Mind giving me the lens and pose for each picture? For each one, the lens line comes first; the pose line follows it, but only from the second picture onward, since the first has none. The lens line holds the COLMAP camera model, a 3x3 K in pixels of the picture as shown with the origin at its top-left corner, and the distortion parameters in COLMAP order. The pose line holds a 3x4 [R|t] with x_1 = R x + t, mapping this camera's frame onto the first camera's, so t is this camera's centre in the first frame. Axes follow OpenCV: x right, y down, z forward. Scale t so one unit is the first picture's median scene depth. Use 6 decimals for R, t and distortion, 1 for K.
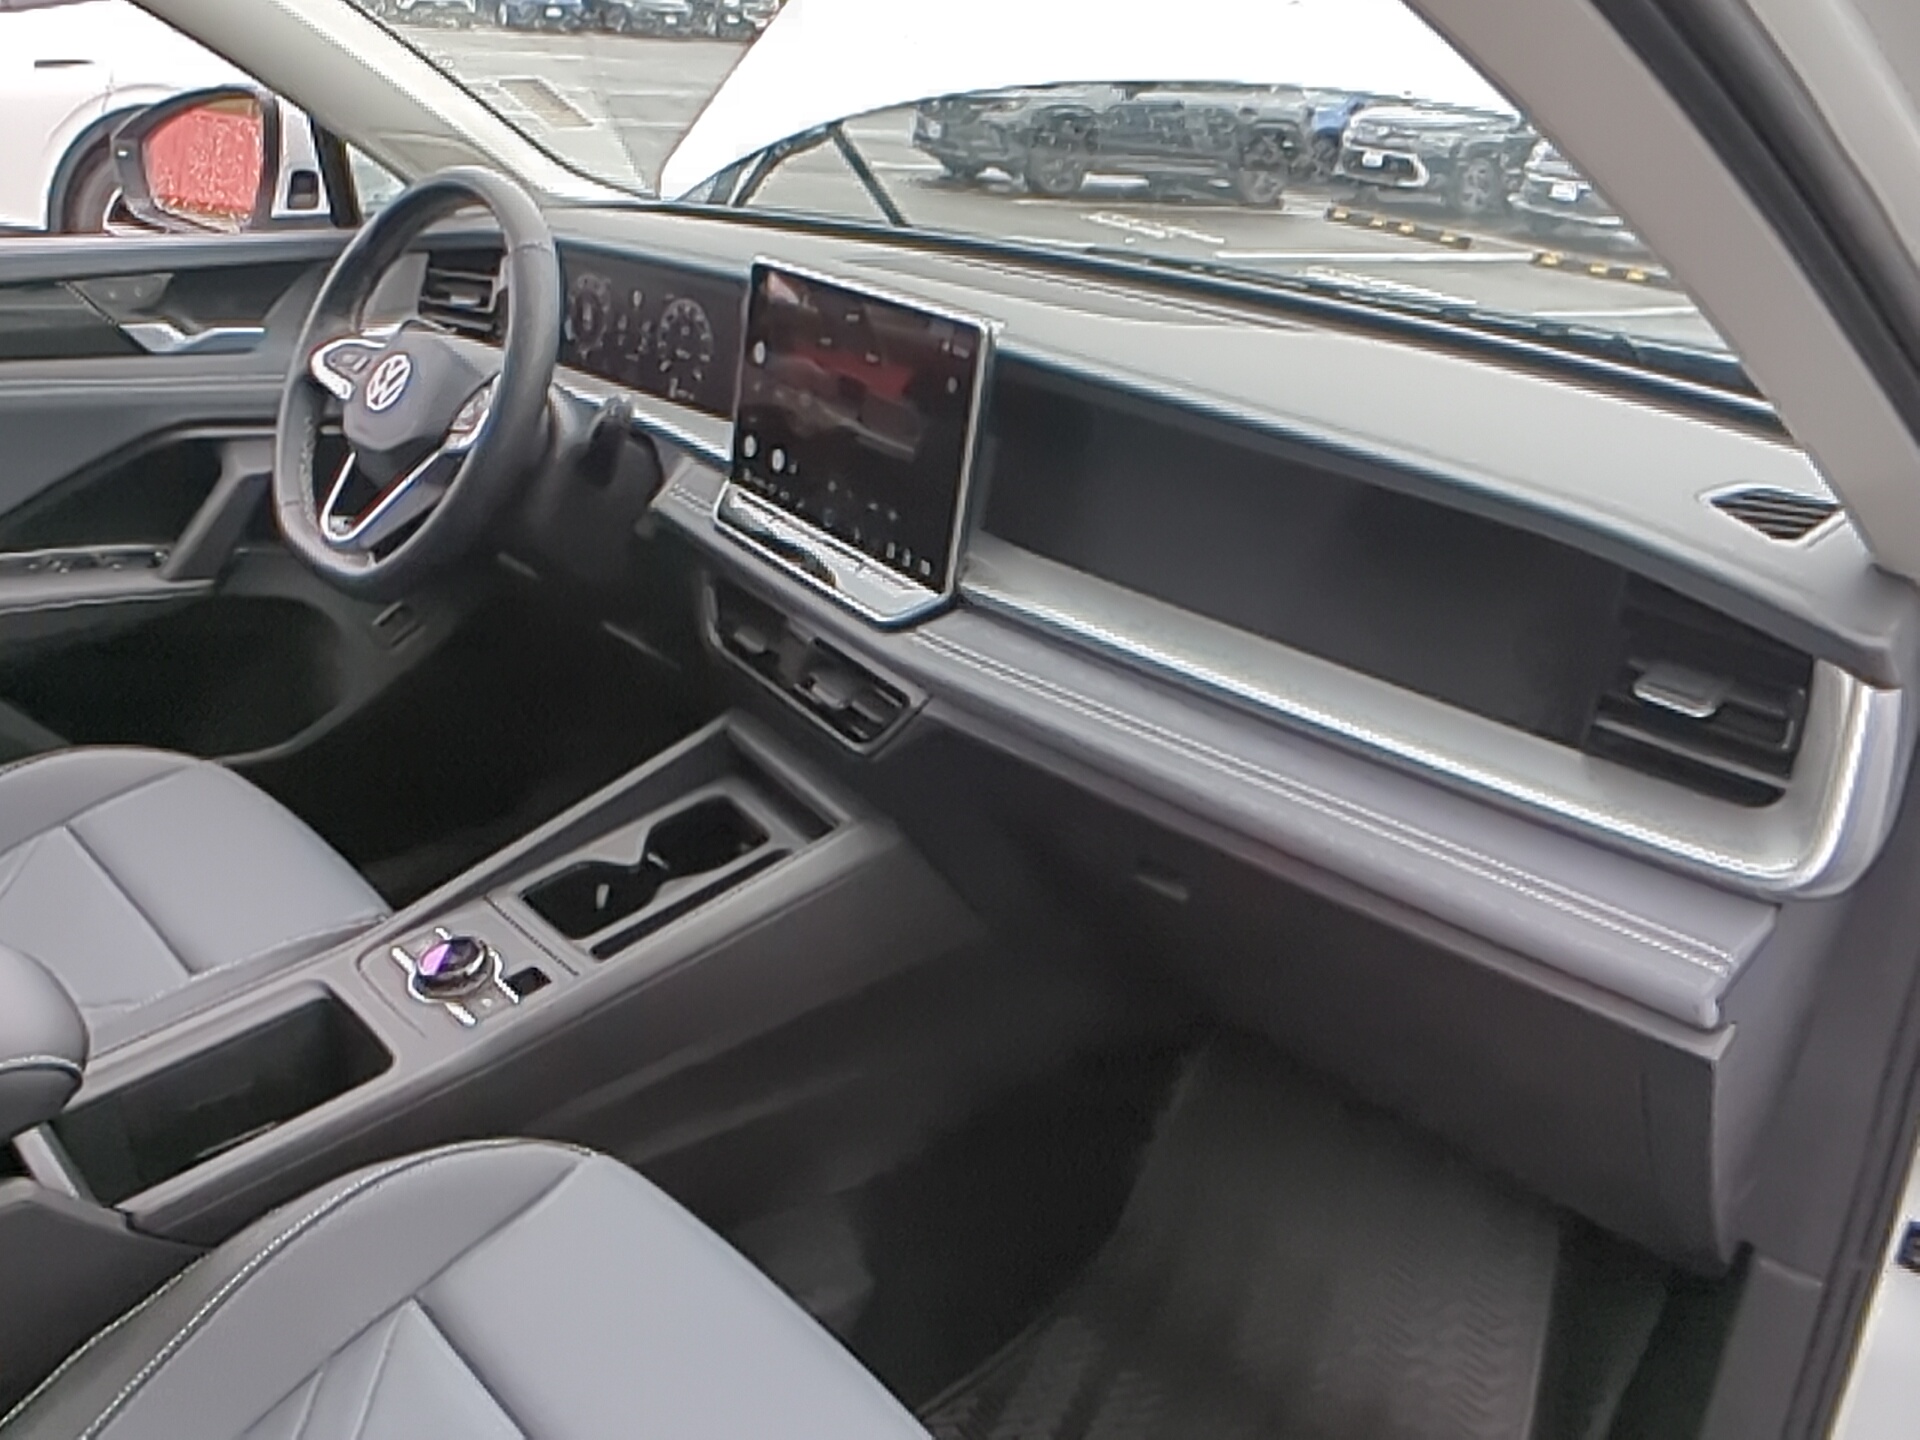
lens RADIAL K [[1486.5, 0, 927.3], [0, 1486.5, 751.0], [0, 0, 1]] dist [0.003081, 0.009990]
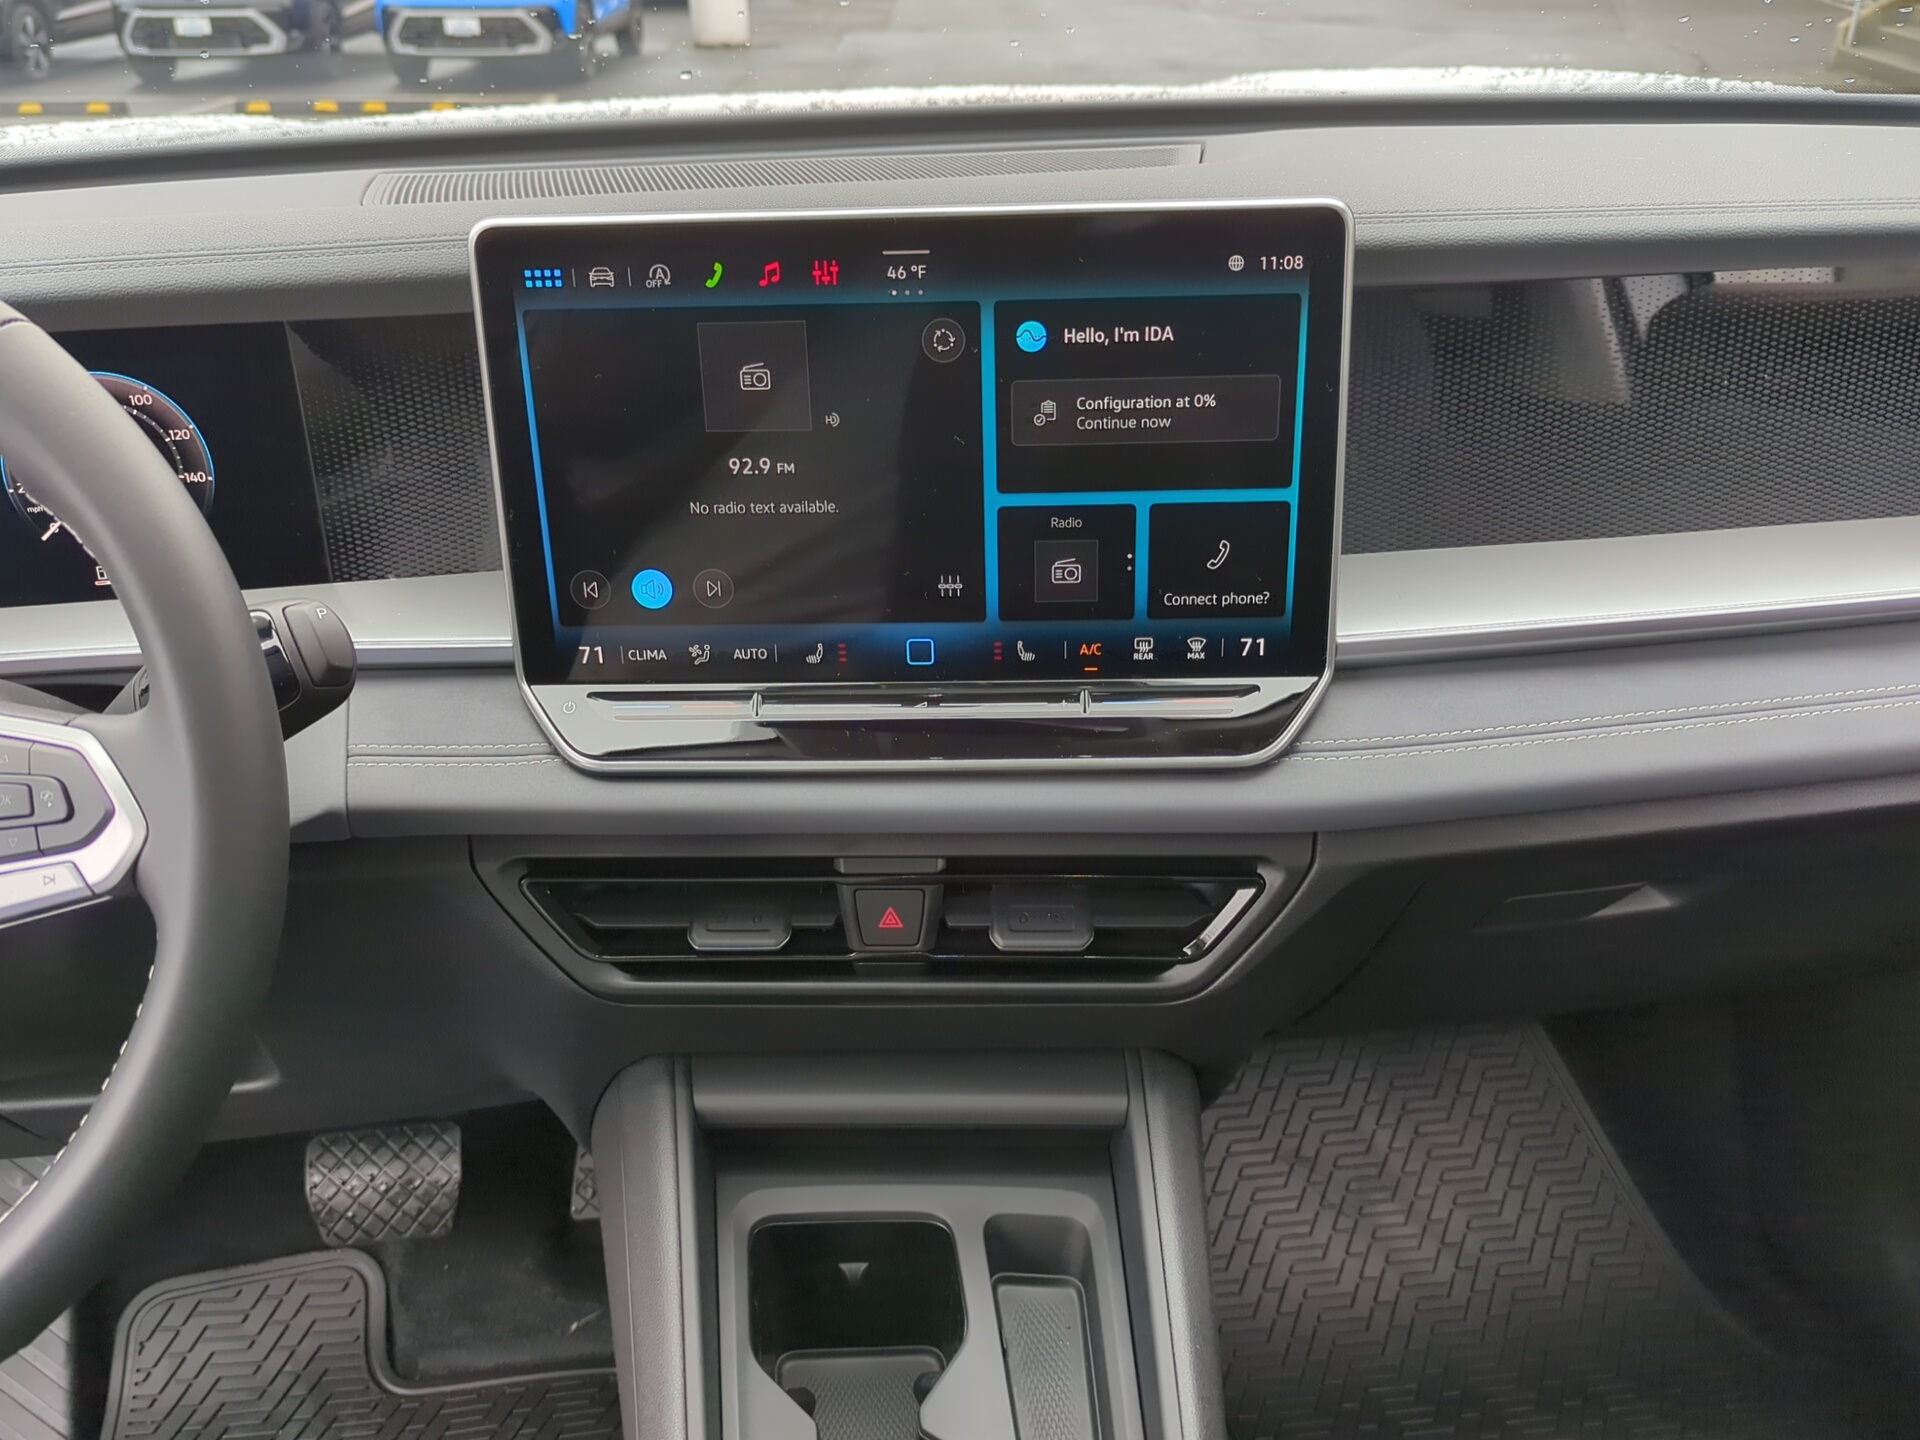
lens RADIAL K [[1518.0, 0, 974.4], [0, 1518.0, 723.2], [0, 0, 1]] dist [0.031410, -0.006839]
pose [[0.576460, -0.426667, 0.696885, -0.409110], [0.395666, 0.891949, 0.218802, -0.224218], [-0.714942, 0.149603, 0.682991, 0.561377]]
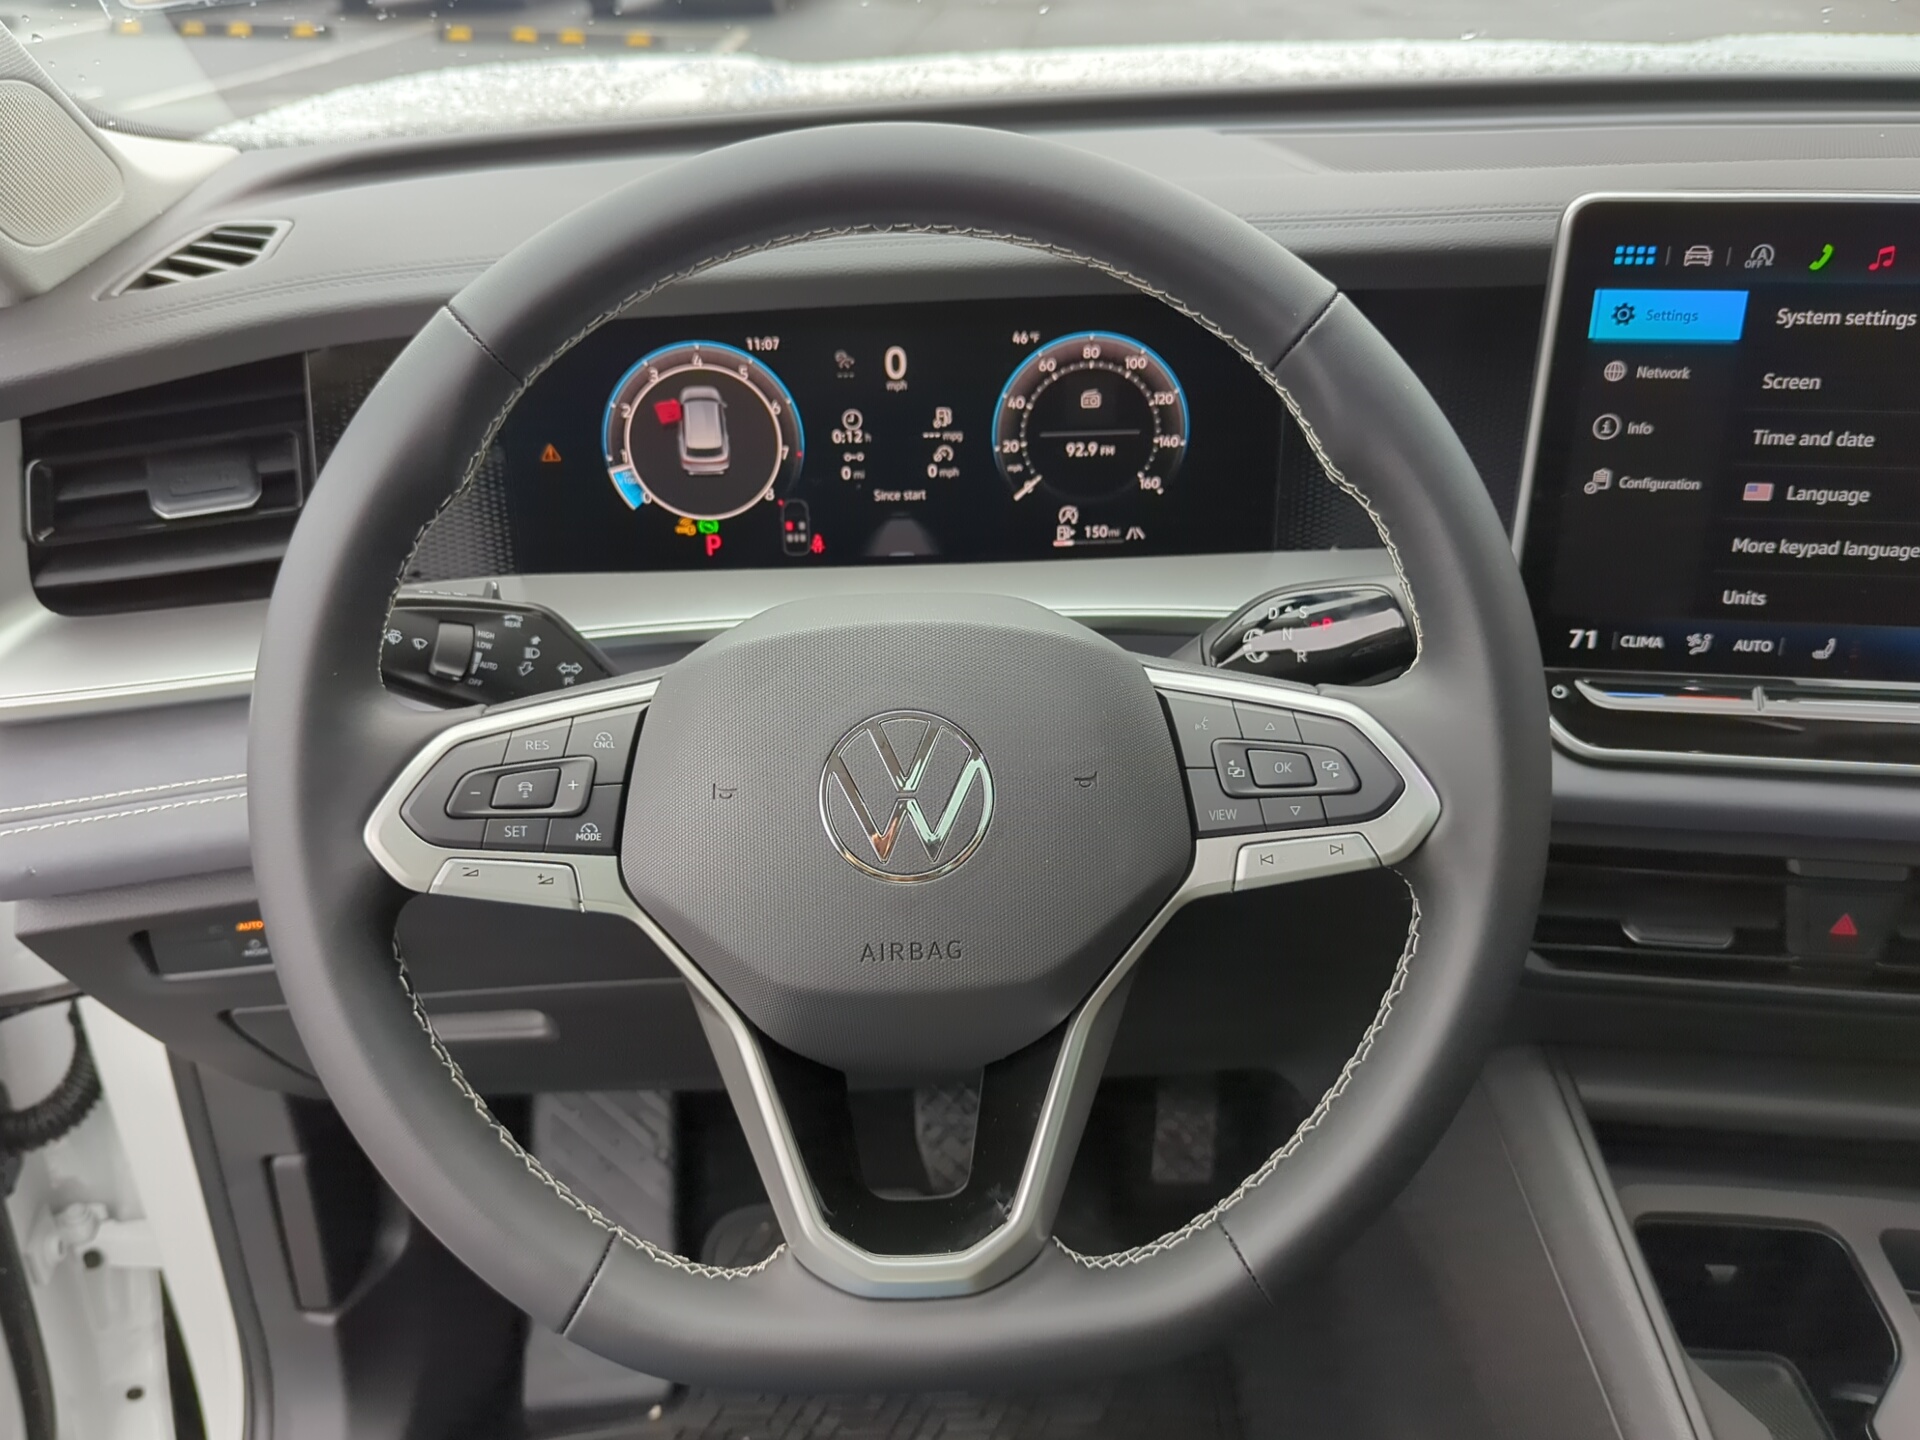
lens RADIAL K [[1616.1, 0, 984.6], [0, 1616.1, 748.5], [0, 0, 1]] dist [0.038493, -0.053253]
pose [[0.645791, -0.421918, 0.636349, -0.598232], [0.364077, 0.902758, 0.229076, -0.344211], [-0.671120, 0.083745, 0.736603, 0.738011]]
